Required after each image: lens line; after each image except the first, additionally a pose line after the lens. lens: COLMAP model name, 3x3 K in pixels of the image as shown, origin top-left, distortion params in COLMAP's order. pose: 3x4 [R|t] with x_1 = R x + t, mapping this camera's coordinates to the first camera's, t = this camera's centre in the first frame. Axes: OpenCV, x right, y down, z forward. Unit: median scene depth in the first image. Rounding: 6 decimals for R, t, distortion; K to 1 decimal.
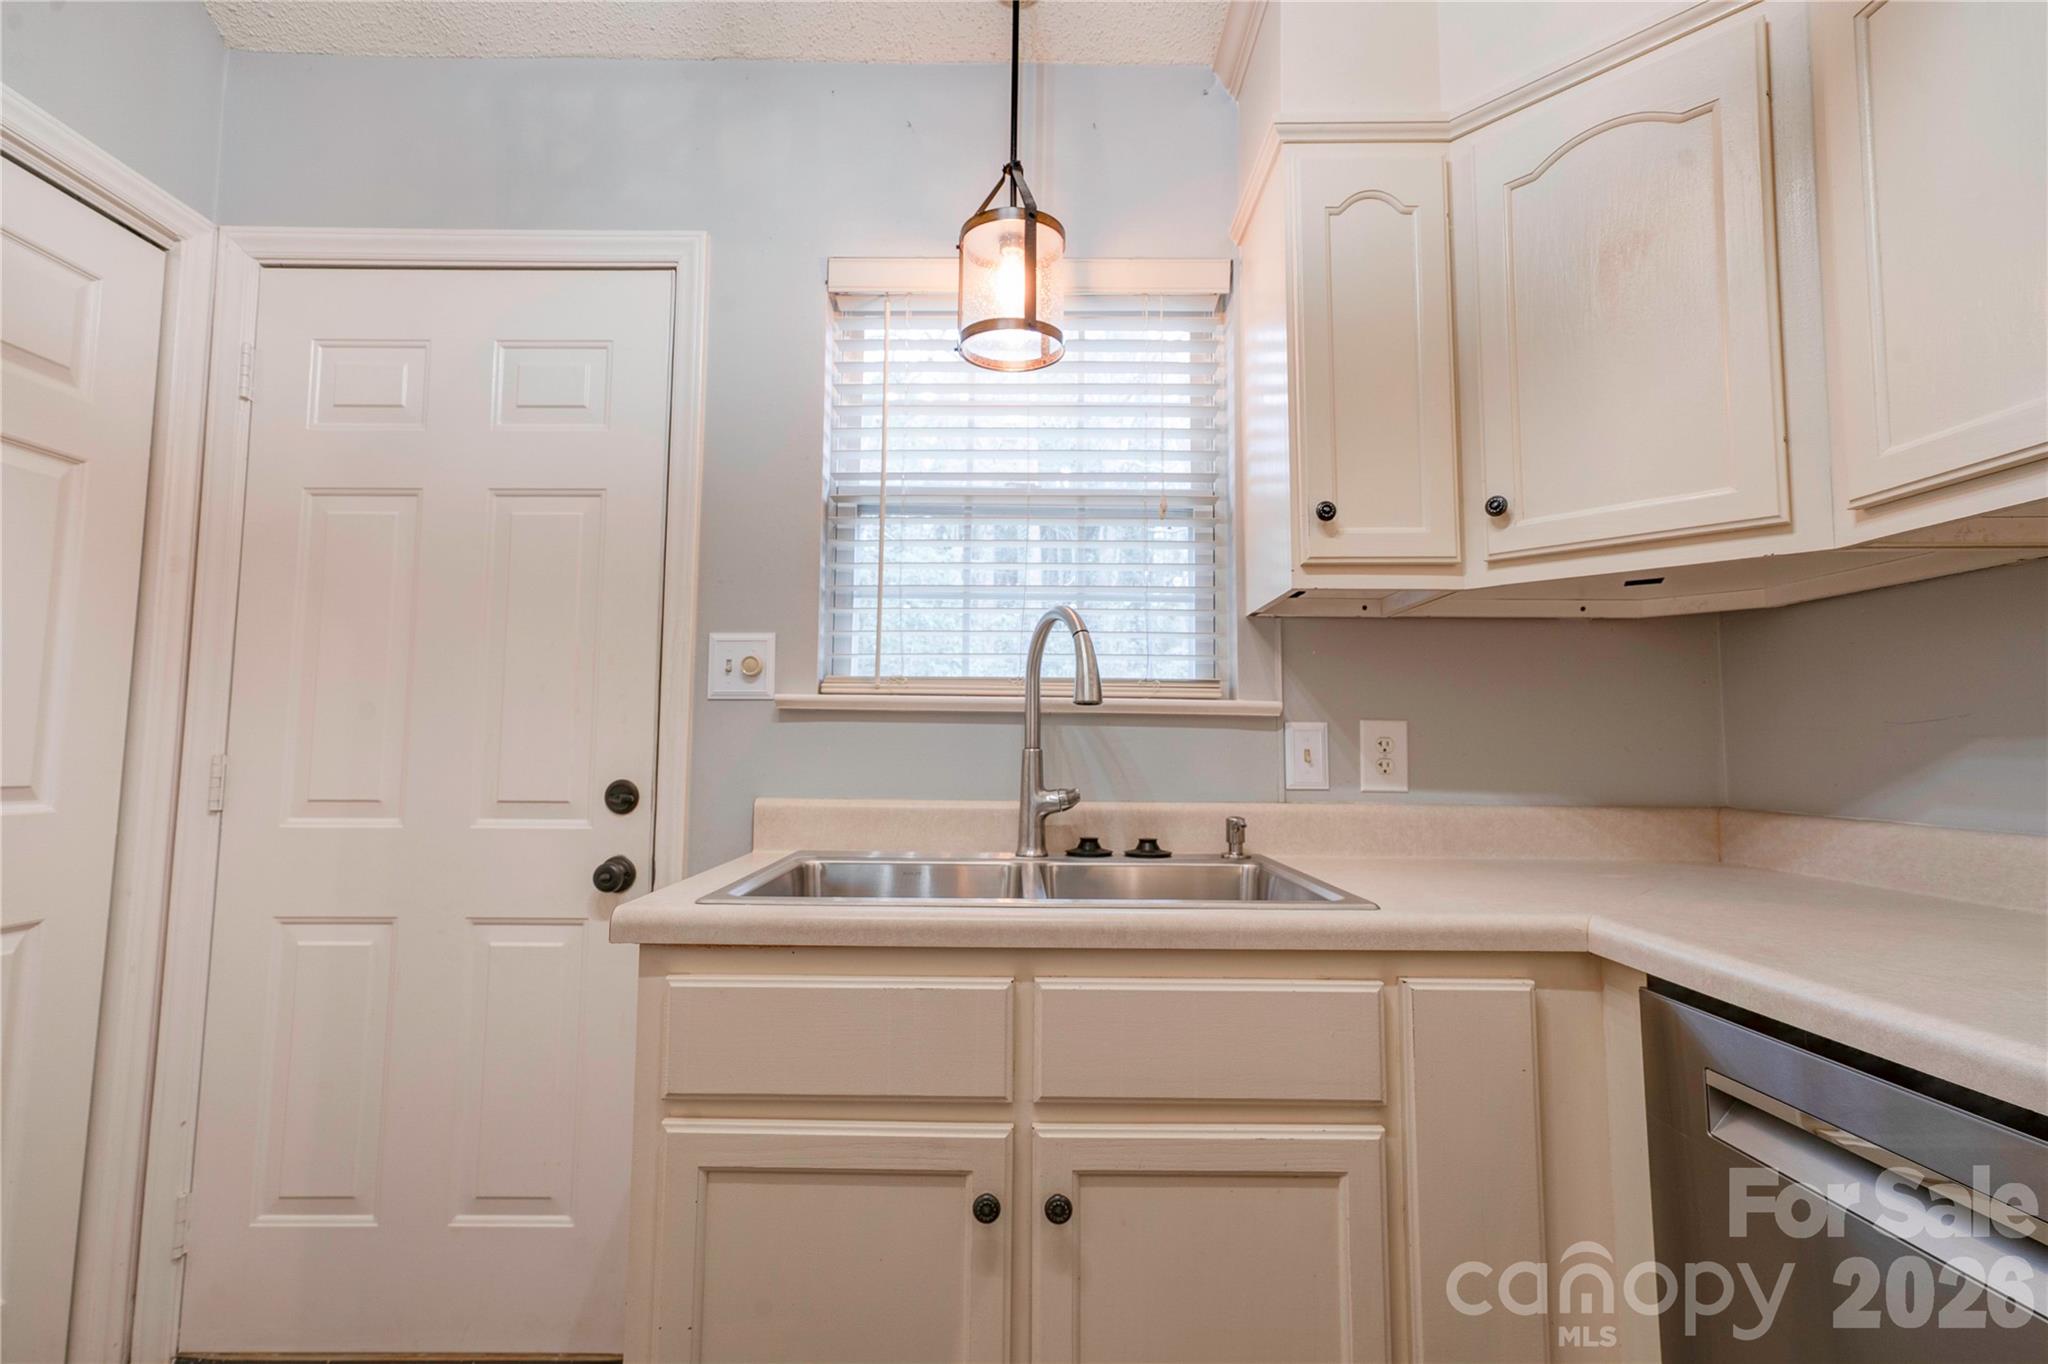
lens RADIAL K [[943.5, 0, 1012.3], [0, 943.5, 676.0], [0, 0, 1]] dist [-0.013128, 0.026125]
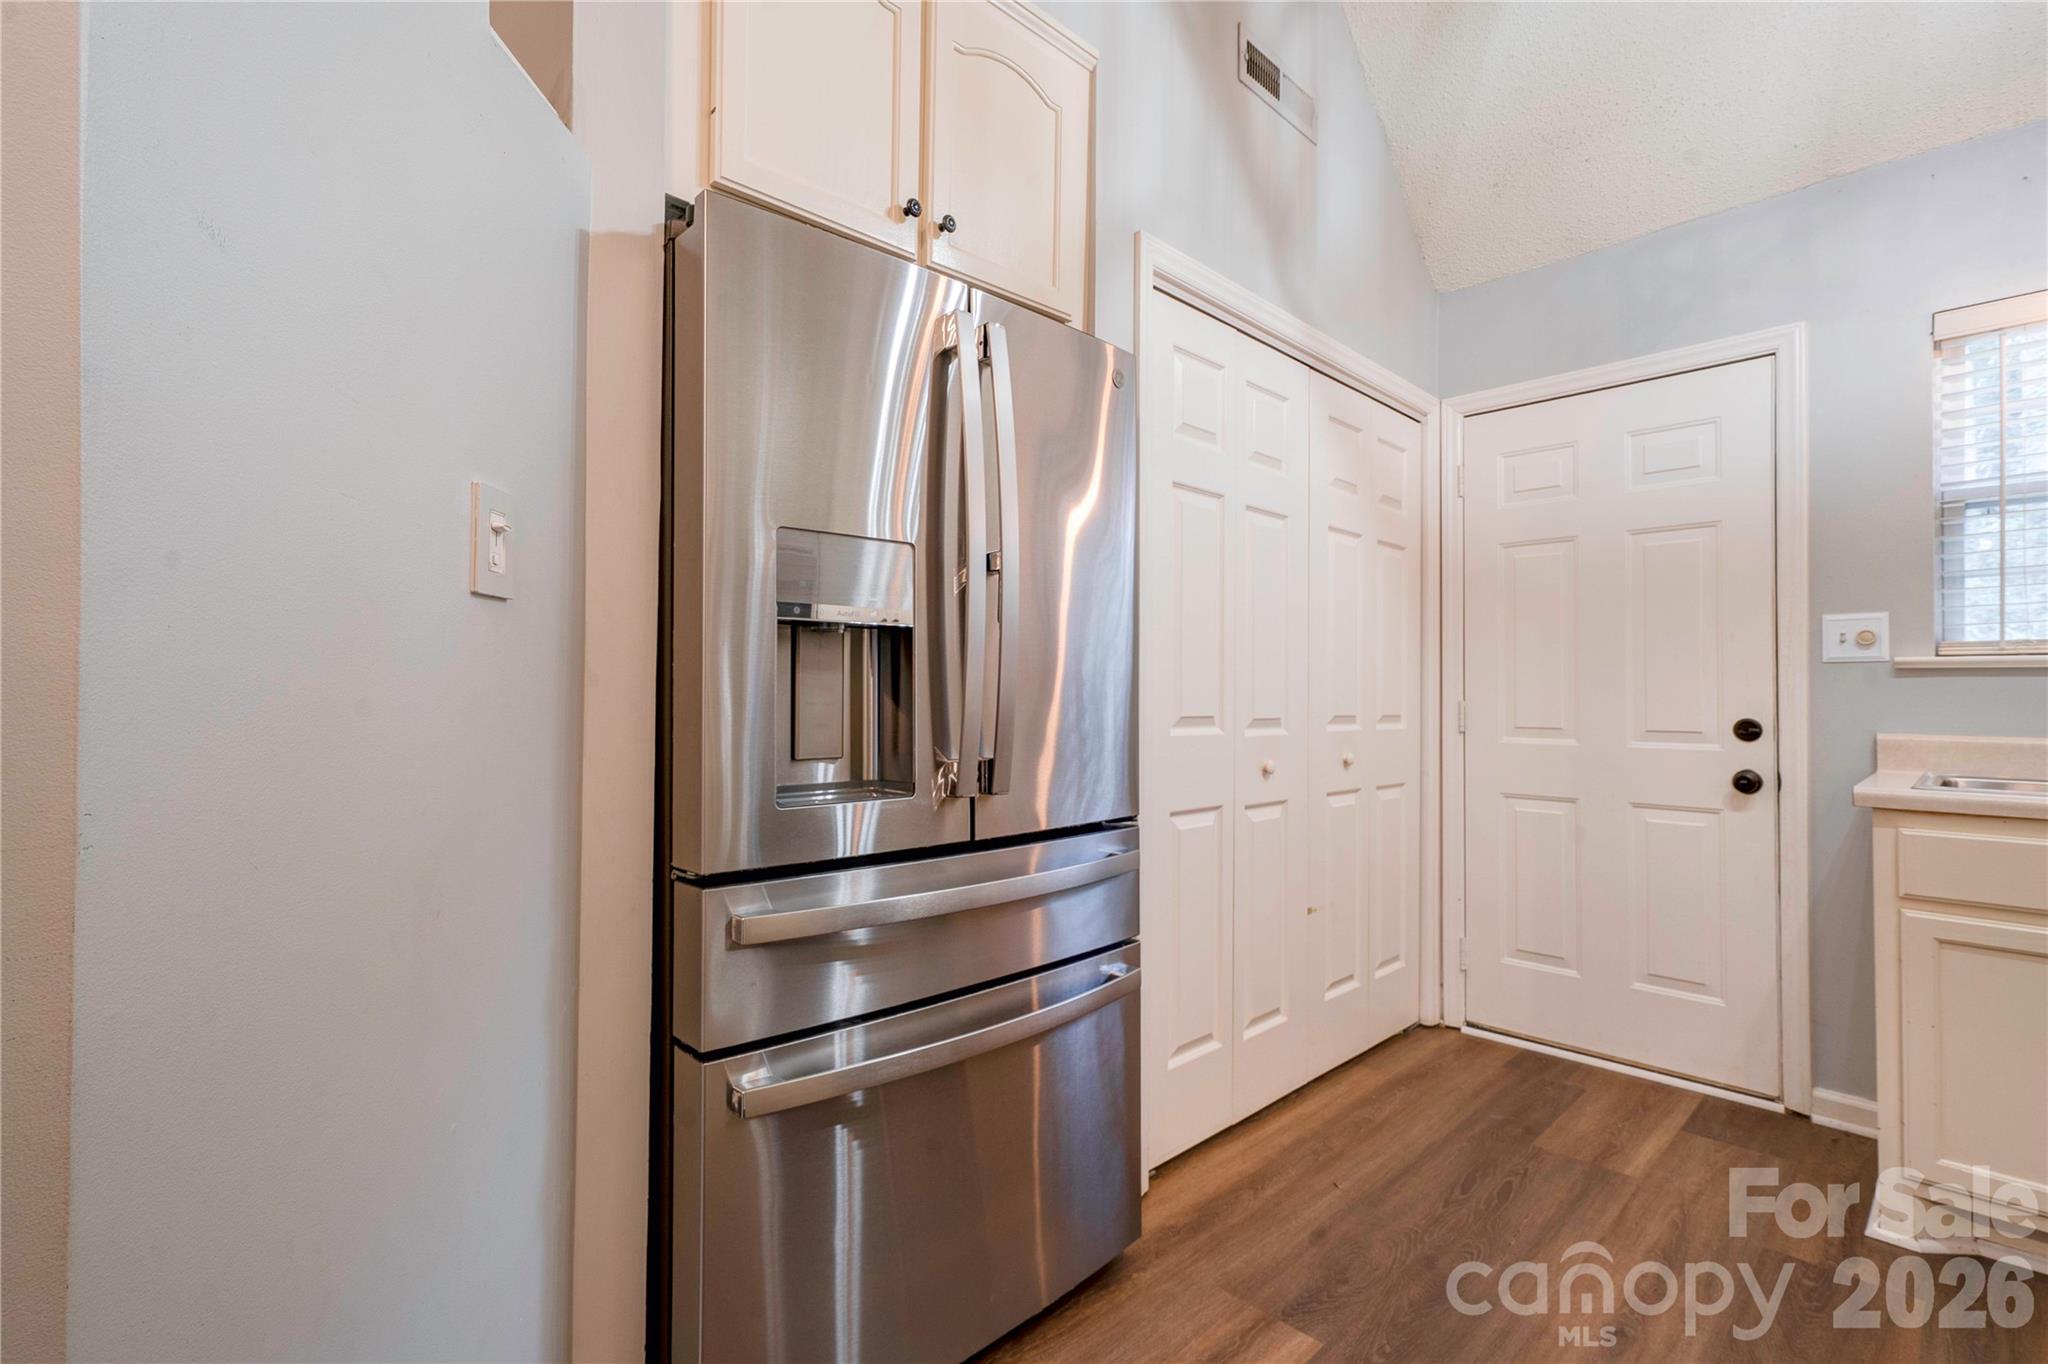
lens RADIAL K [[940.0, 0, 1015.1], [0, 940.0, 675.0], [0, 0, 1]] dist [-0.003328, 0.011850]
pose [[0.702277, -0.016313, -0.711717, -0.167568], [0.049992, 0.998399, 0.026446, -0.053880], [0.710146, -0.054153, 0.701969, -0.844654]]
